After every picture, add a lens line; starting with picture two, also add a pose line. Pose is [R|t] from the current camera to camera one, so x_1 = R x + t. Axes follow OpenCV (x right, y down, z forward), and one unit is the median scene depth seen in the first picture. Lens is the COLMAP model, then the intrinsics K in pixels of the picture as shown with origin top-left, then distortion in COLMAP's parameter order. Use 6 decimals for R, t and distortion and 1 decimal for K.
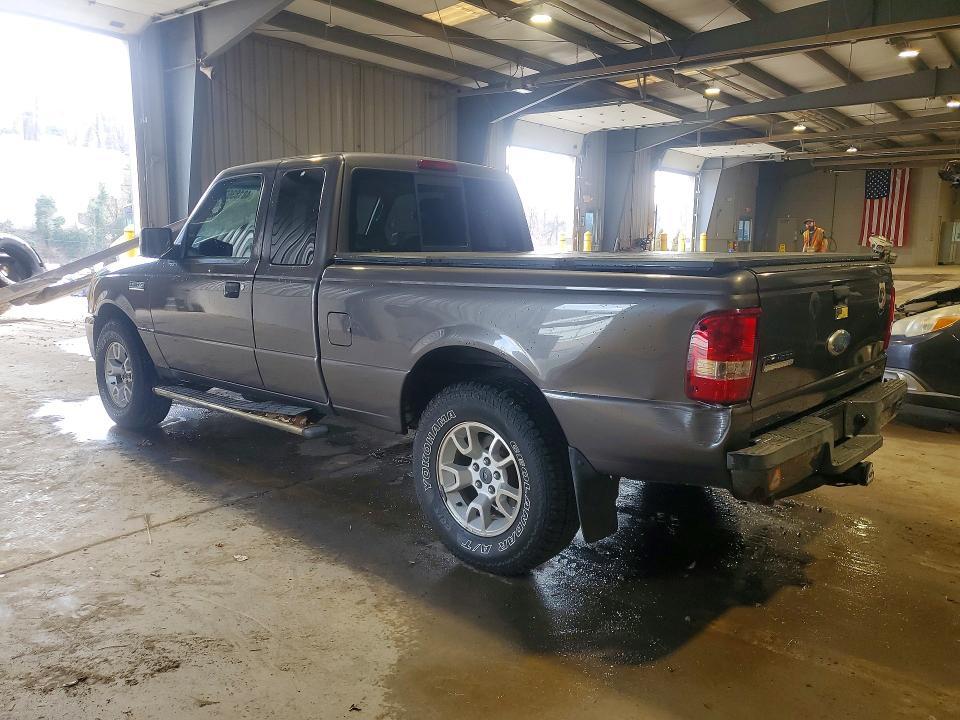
lens RADIAL K [[759.9, 0, 482.2], [0, 759.9, 359.3], [0, 0, 1]] dist [0.002713, -0.002248]
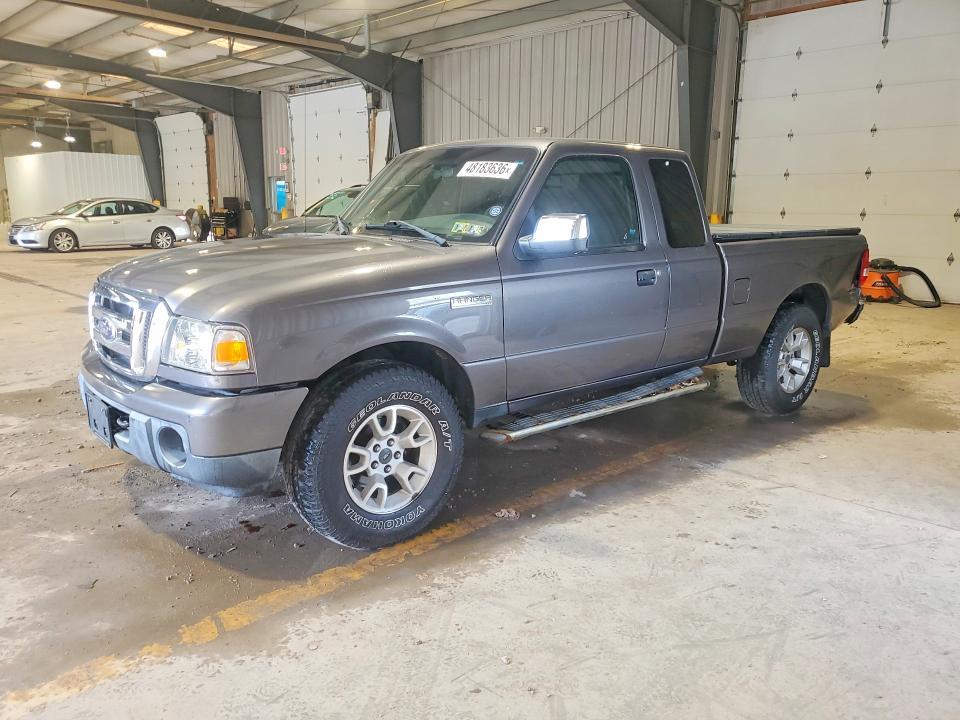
lens RADIAL K [[759.9, 0, 482.3], [0, 759.9, 364.1], [0, 0, 1]] dist [0.002713, -0.002248]
pose [[0.100134, -0.205676, 0.973484, -1.397852], [0.126811, 0.973060, 0.192543, -0.208757], [-0.986860, 0.104168, 0.123519, 1.164279]]
